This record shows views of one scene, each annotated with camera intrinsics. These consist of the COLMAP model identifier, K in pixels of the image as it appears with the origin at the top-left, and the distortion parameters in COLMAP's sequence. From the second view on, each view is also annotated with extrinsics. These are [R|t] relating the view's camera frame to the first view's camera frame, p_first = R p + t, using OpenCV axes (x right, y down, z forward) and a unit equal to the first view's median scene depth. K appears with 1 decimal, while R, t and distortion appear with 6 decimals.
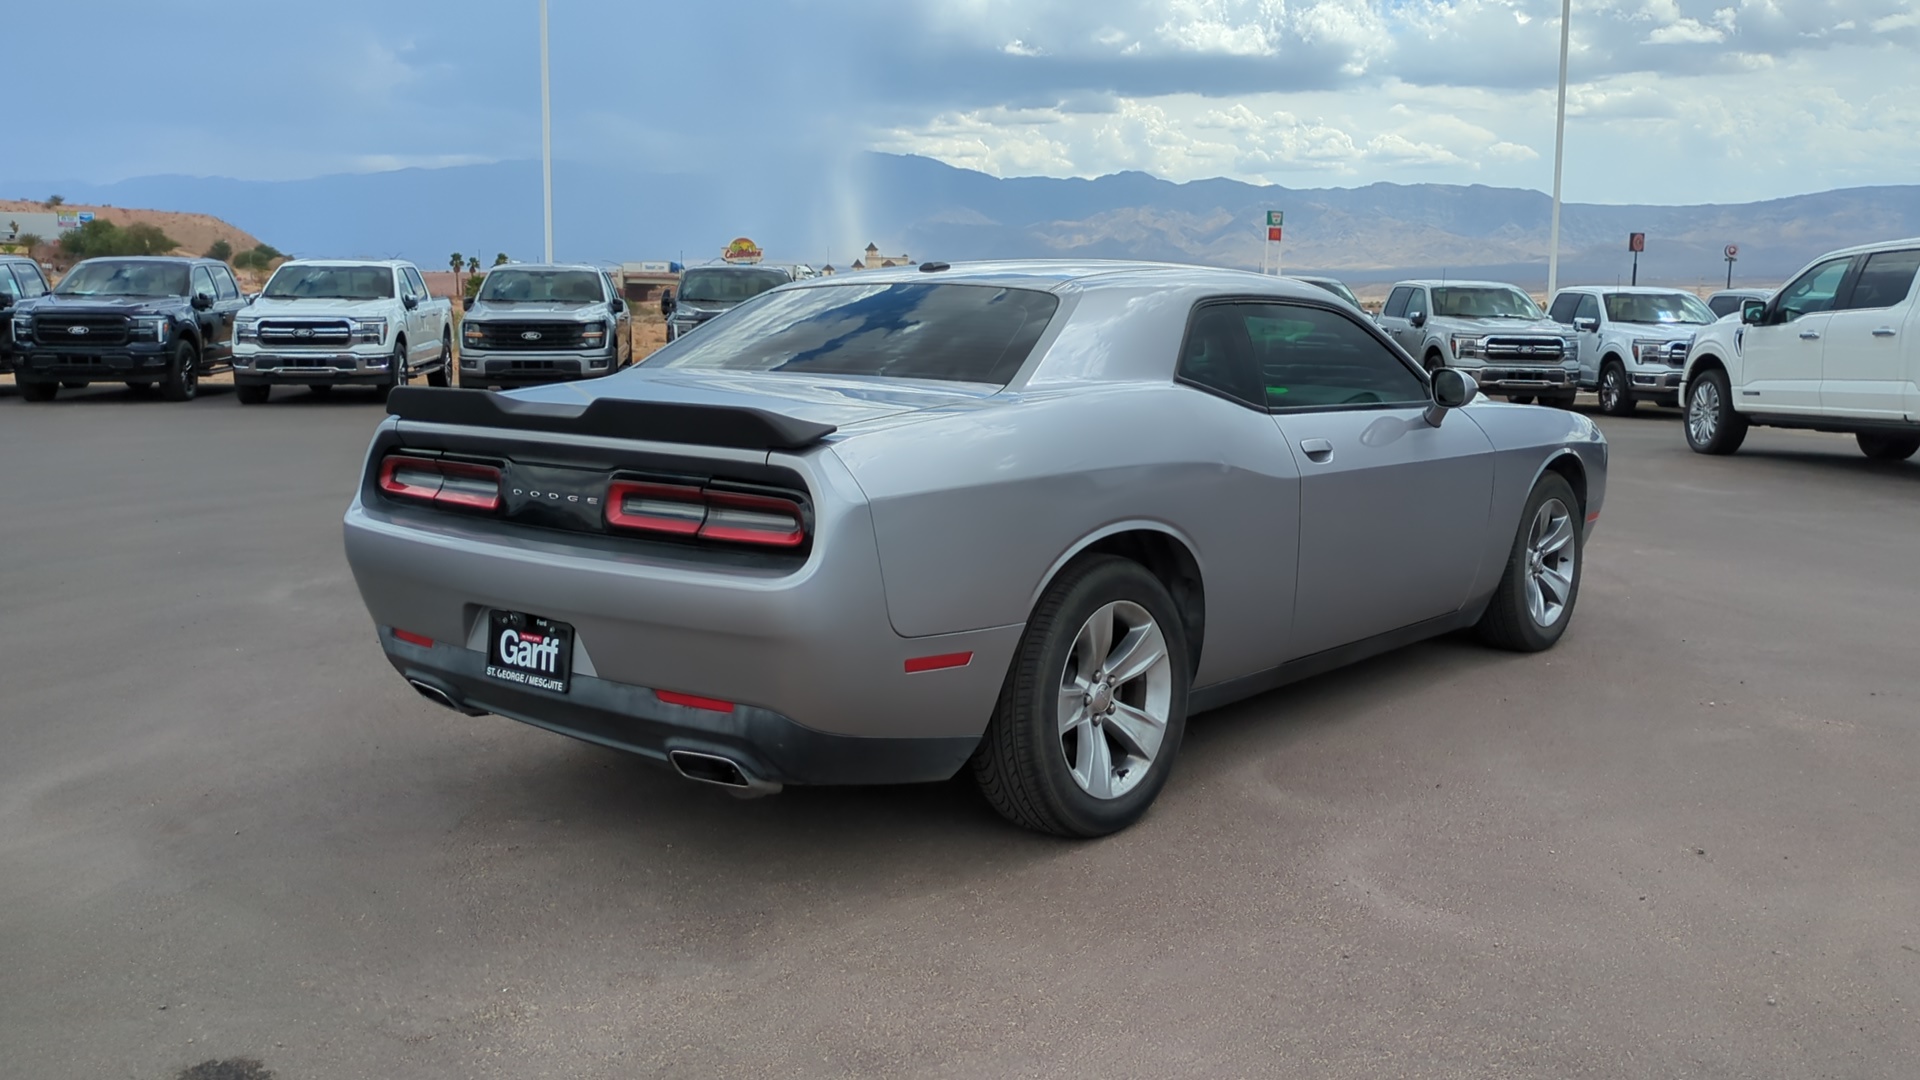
lens RADIAL K [[1660.4, 0, 979.3], [0, 1660.4, 543.3], [0, 0, 1]] dist [0.079464, -0.107071]
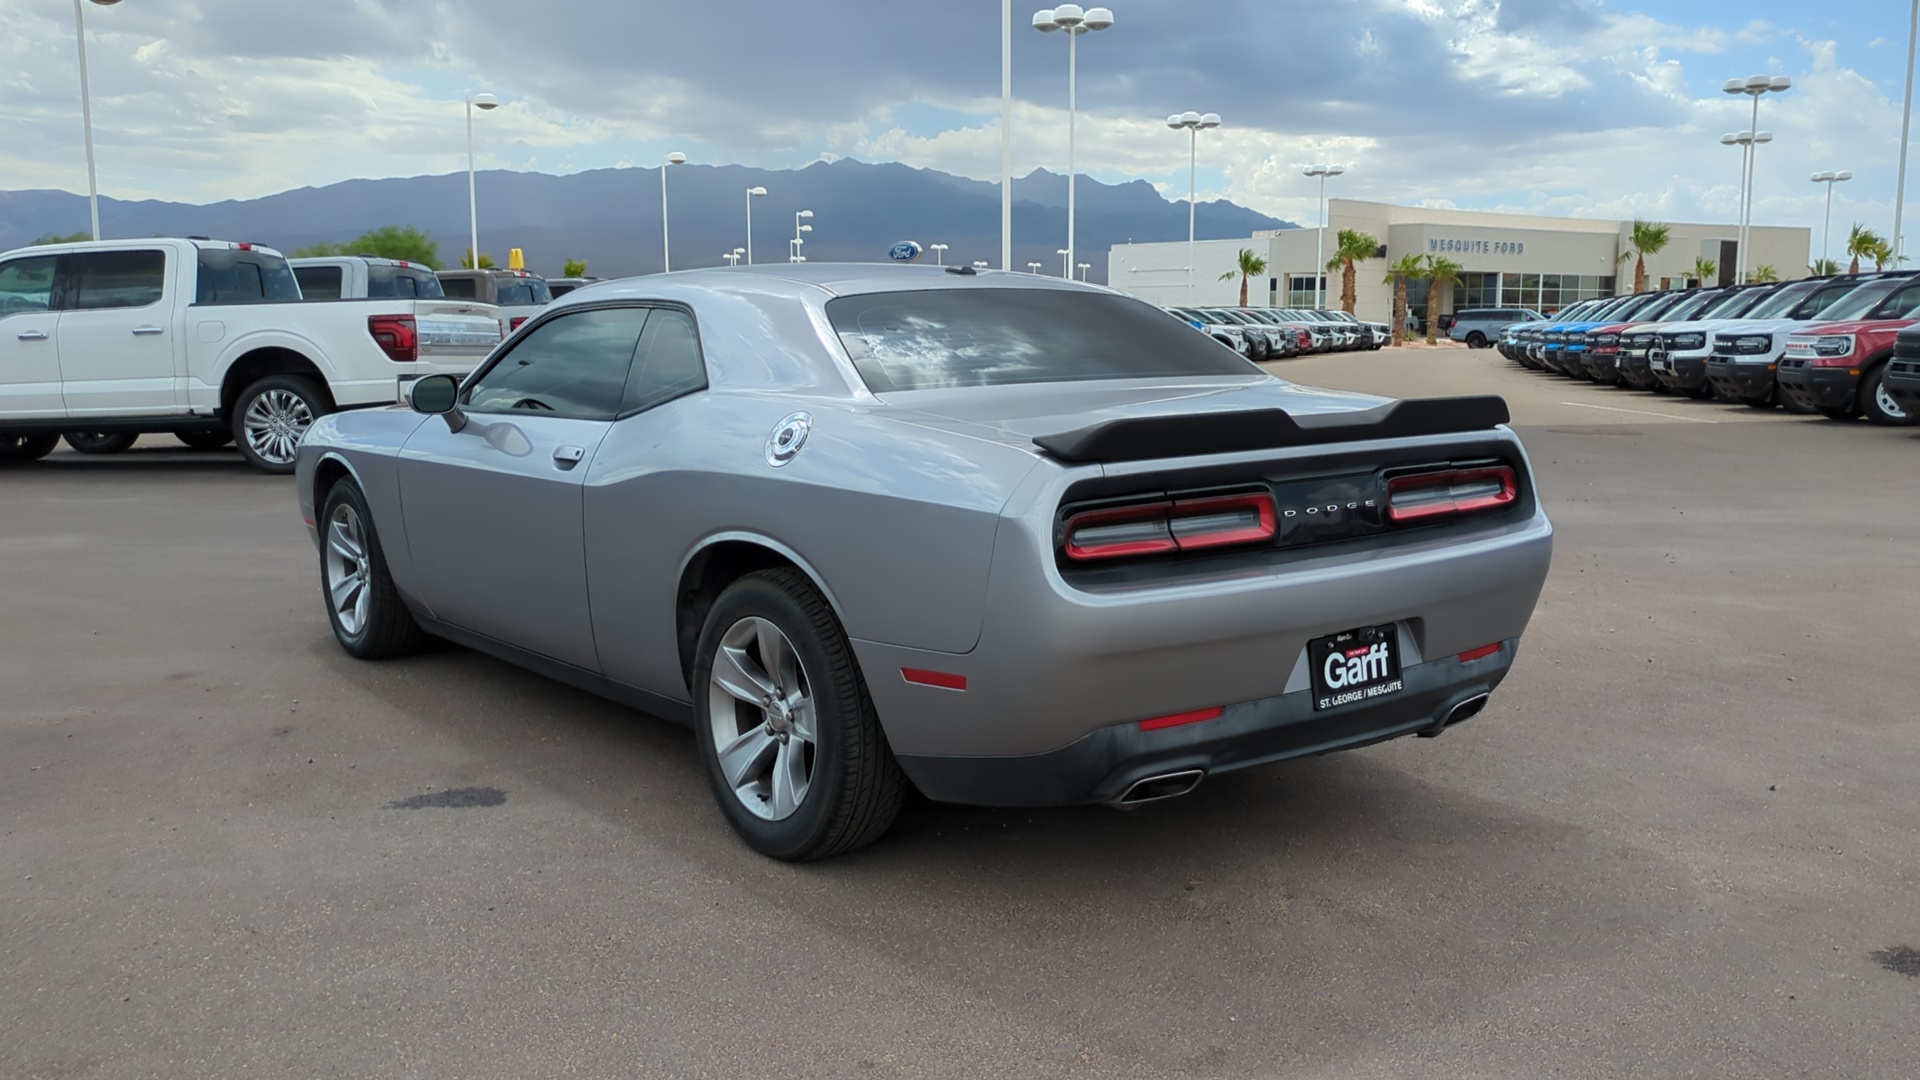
lens RADIAL K [[1660.4, 0, 979.3], [0, 1660.4, 543.3], [0, 0, 1]] dist [0.079464, -0.107071]
pose [[0.200153, -0.145041, 0.968969, -1.235802], [0.142677, 0.982754, 0.117633, -0.151009], [-0.969320, 0.114705, 0.217396, 0.981868]]
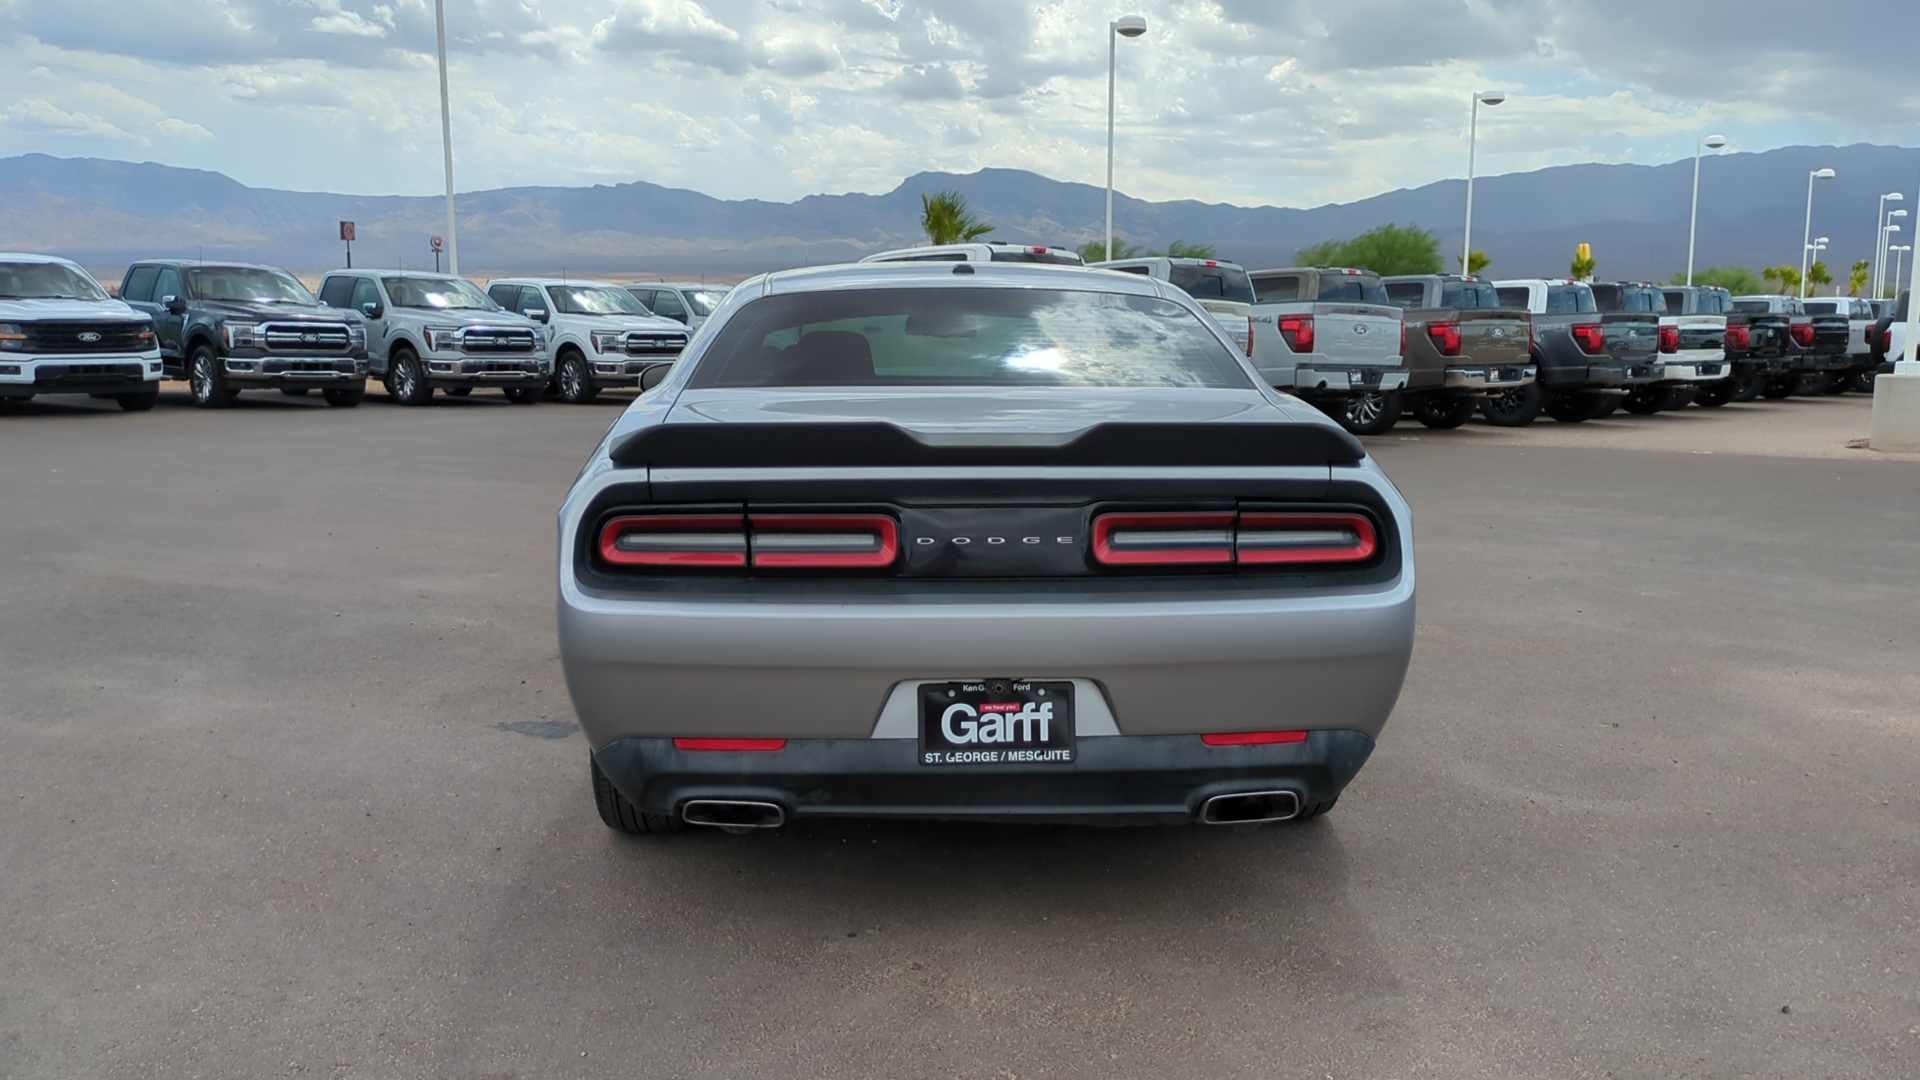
lens RADIAL K [[1660.4, 0, 979.3], [0, 1660.4, 543.3], [0, 0, 1]] dist [0.079464, -0.107071]
pose [[0.737355, -0.099656, 0.668114, -0.825163], [0.094928, 0.994530, 0.043578, -0.064218], [-0.668802, 0.031290, 0.742781, 0.367636]]
